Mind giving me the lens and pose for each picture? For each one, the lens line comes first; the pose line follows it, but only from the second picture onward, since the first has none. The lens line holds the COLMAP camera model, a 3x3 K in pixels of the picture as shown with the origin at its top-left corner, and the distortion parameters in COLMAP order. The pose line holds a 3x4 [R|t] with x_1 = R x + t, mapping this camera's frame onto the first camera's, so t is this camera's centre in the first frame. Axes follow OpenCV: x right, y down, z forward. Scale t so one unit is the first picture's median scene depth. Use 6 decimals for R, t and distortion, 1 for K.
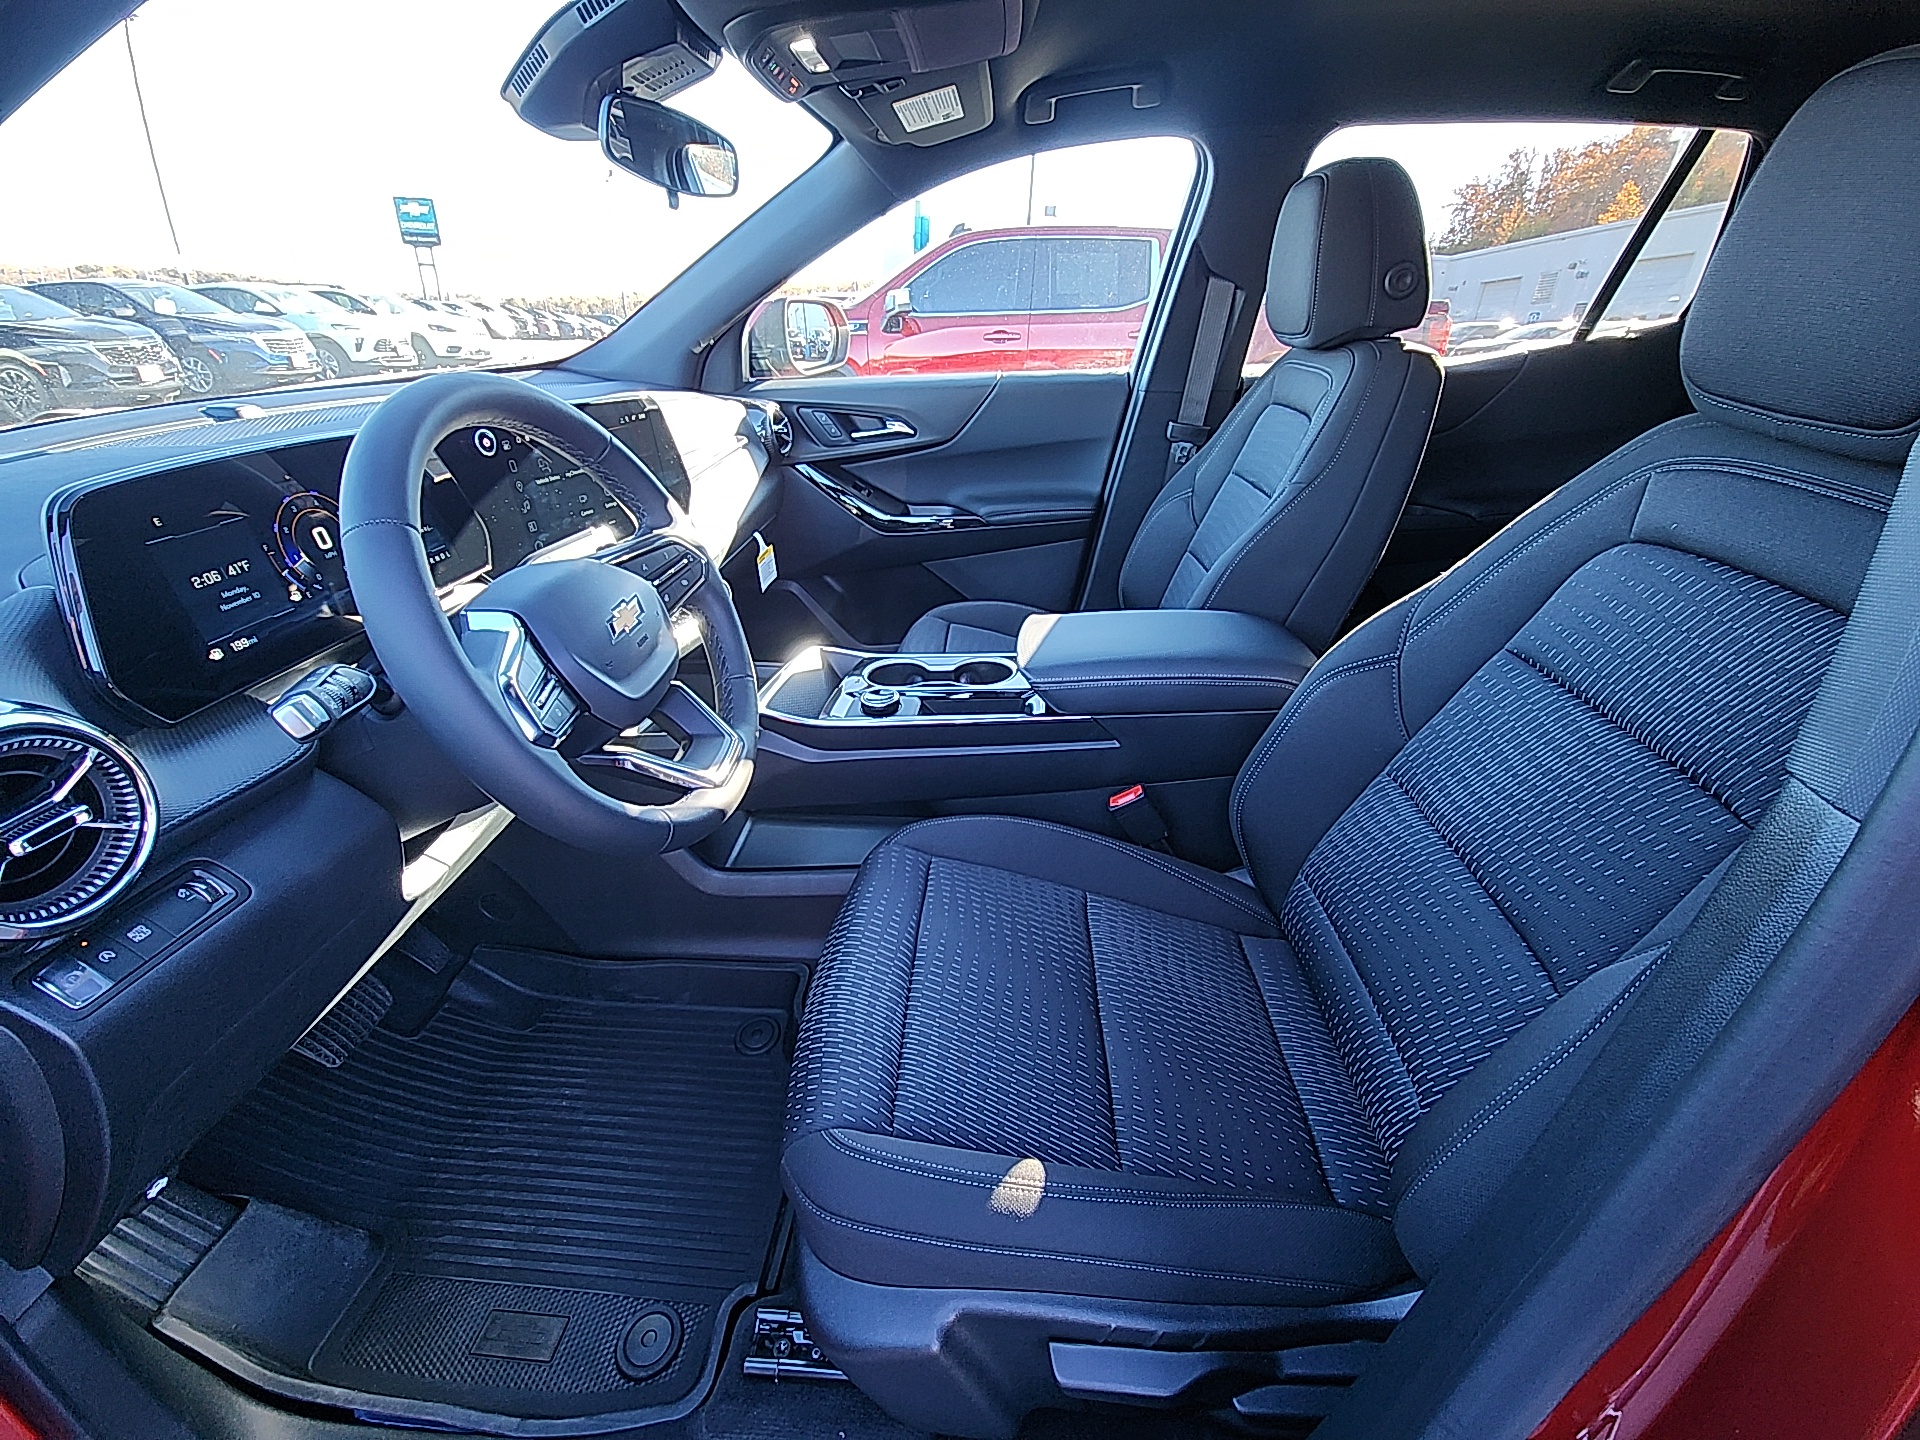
lens RADIAL K [[767.7, 0, 951.9], [0, 767.7, 705.1], [0, 0, 1]] dist [0.013789, -0.009443]
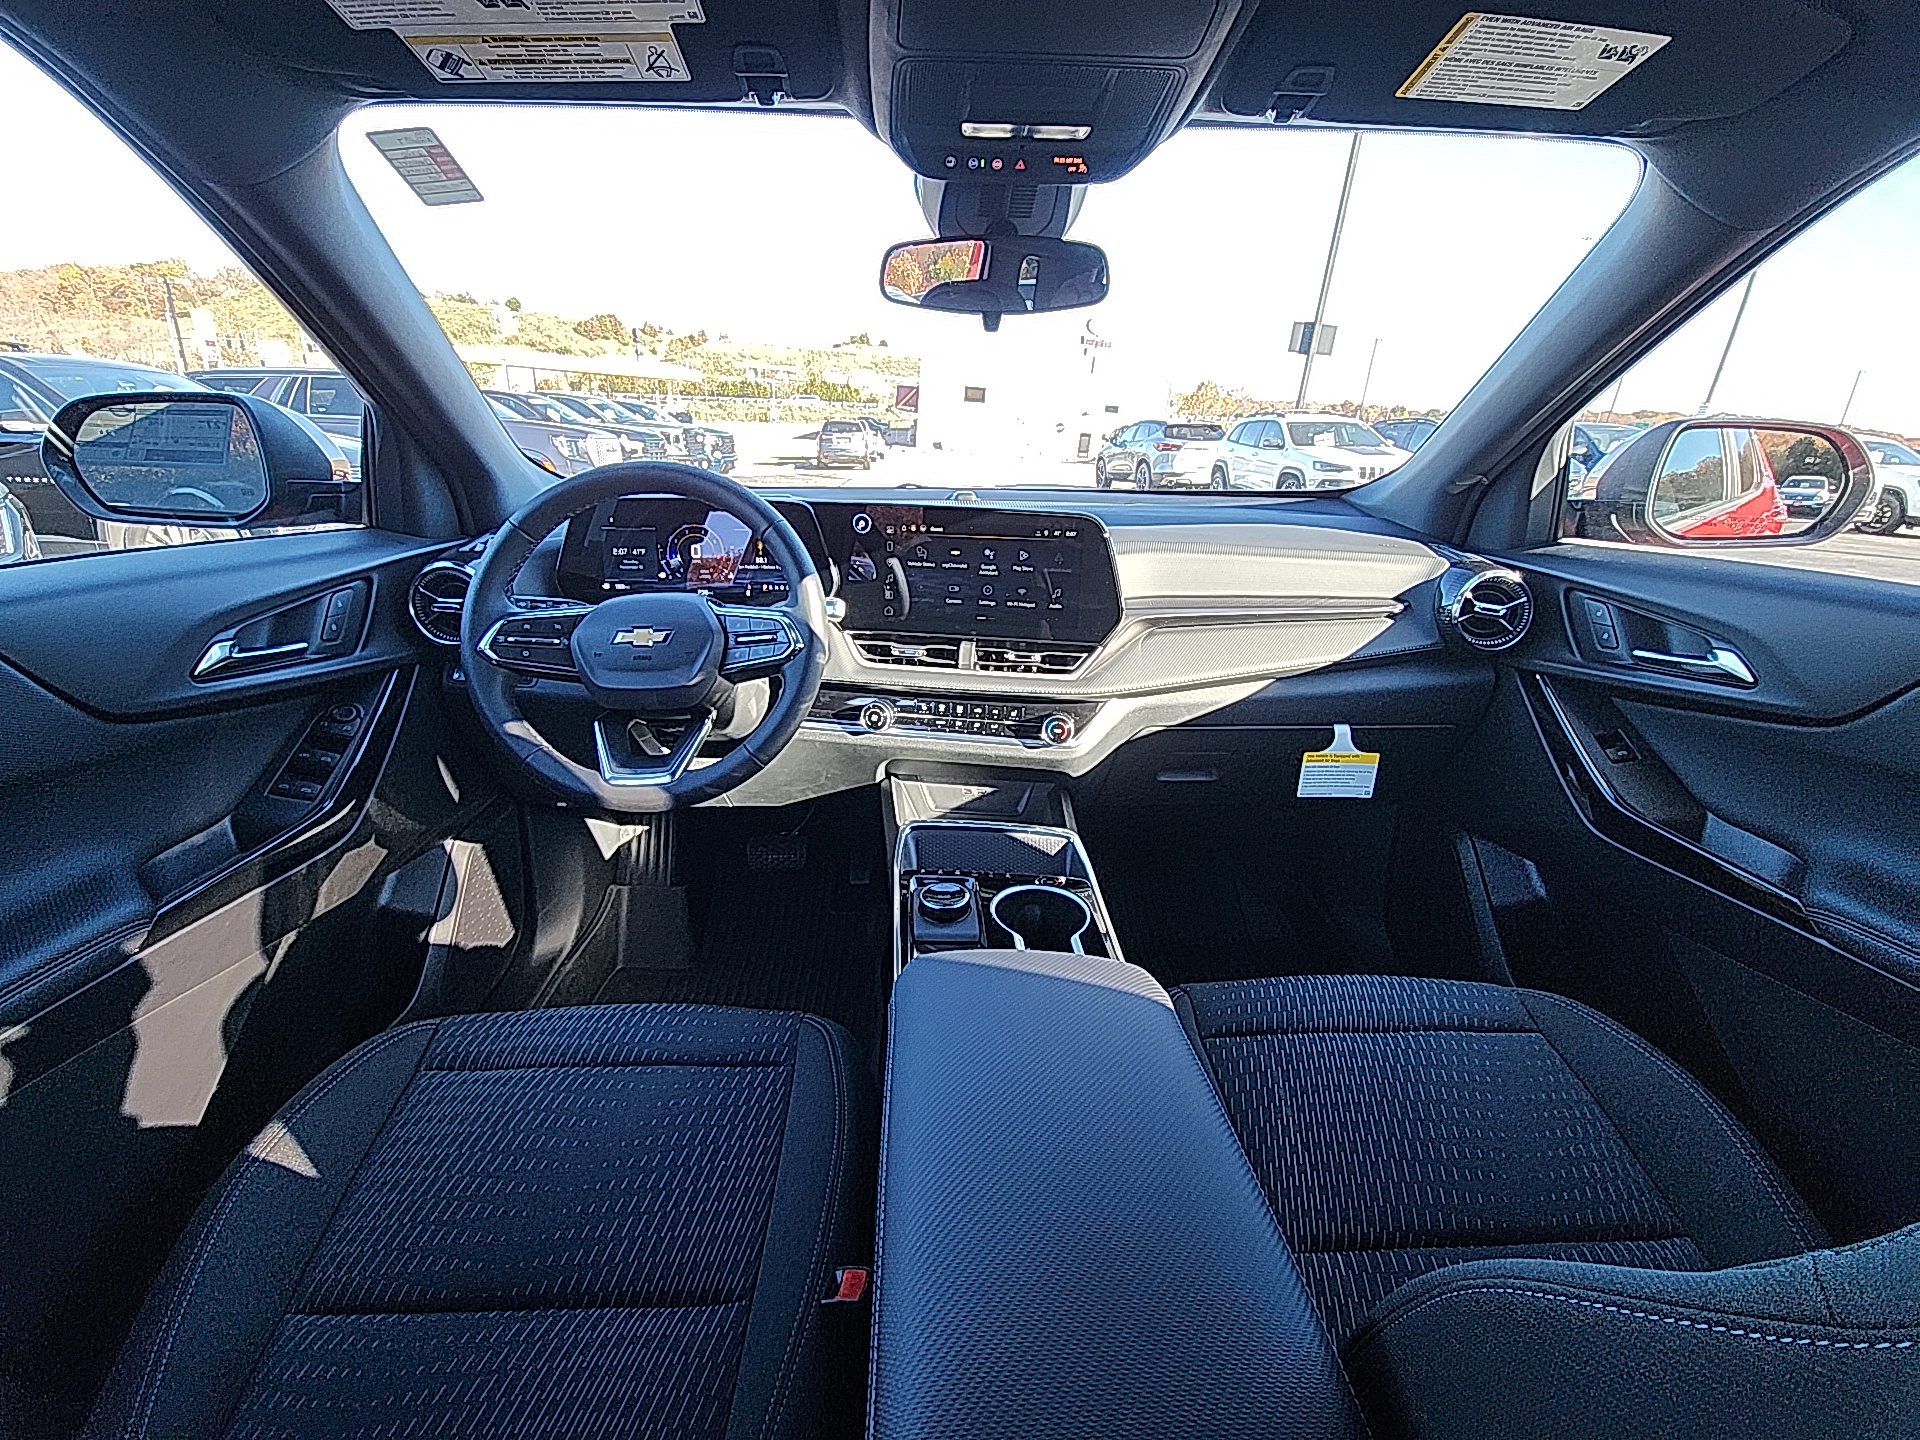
lens RADIAL K [[772.8, 0, 952.7], [0, 772.8, 698.6], [0, 0, 1]] dist [0.006242, -0.006914]
pose [[0.092513, 0.312698, -0.945337, 0.625195], [-0.467039, 0.852117, 0.236157, -0.397233], [0.879384, 0.419662, 0.224874, 0.817001]]
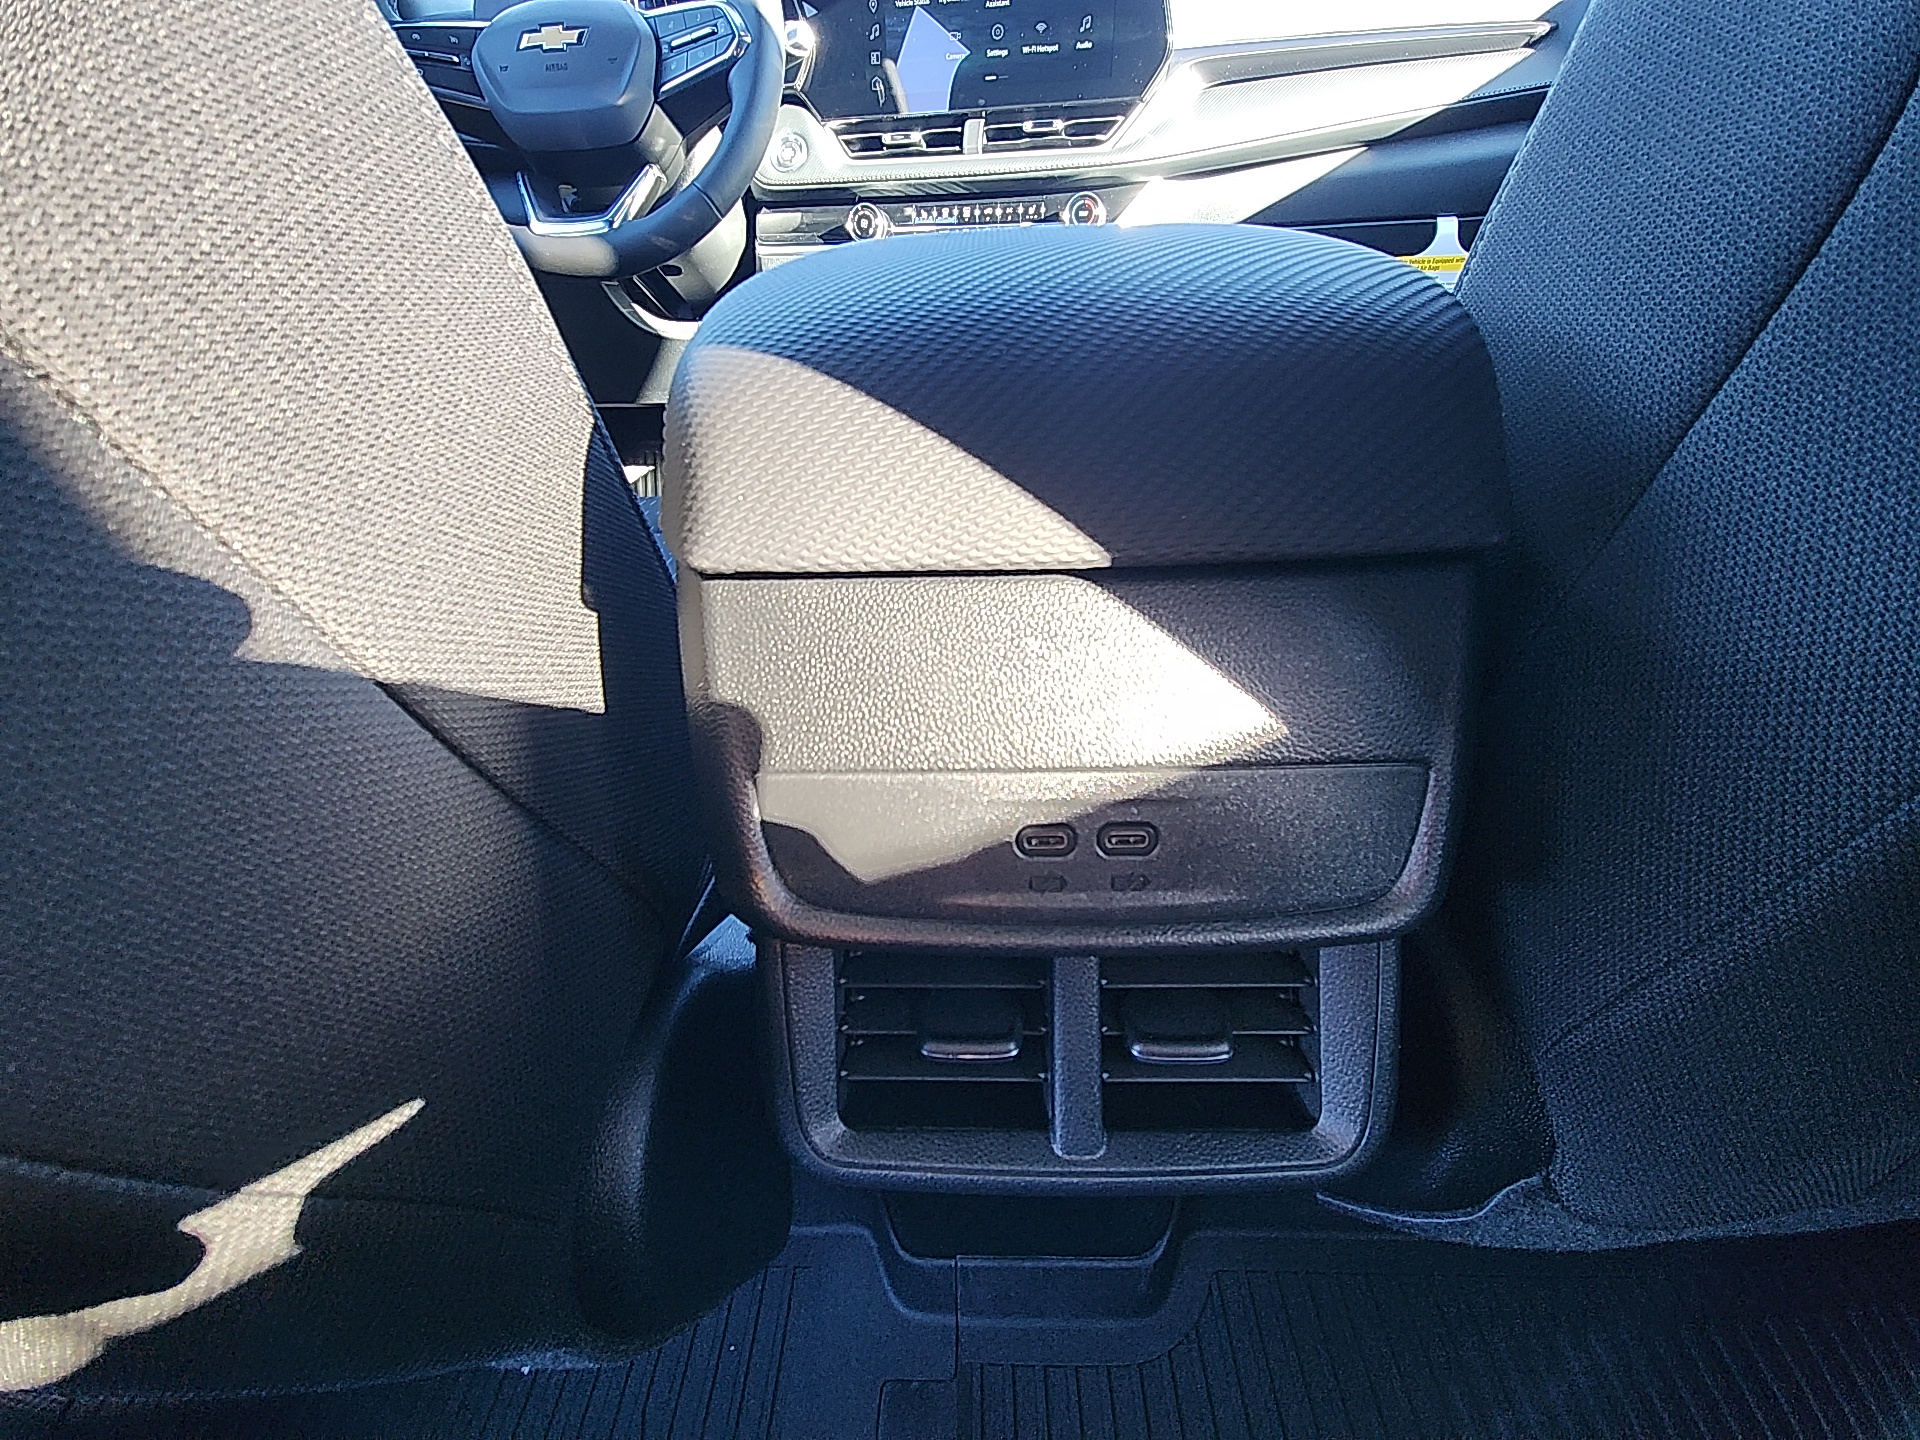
lens RADIAL K [[765.3, 0, 950.6], [0, 765.3, 708.3], [0, 0, 1]] dist [0.017234, -0.014271]
pose [[0.028928, 0.531603, -0.846499, 0.667018], [-0.424366, 0.773279, 0.471119, -0.088148], [0.905029, 0.345597, 0.247963, 1.046199]]
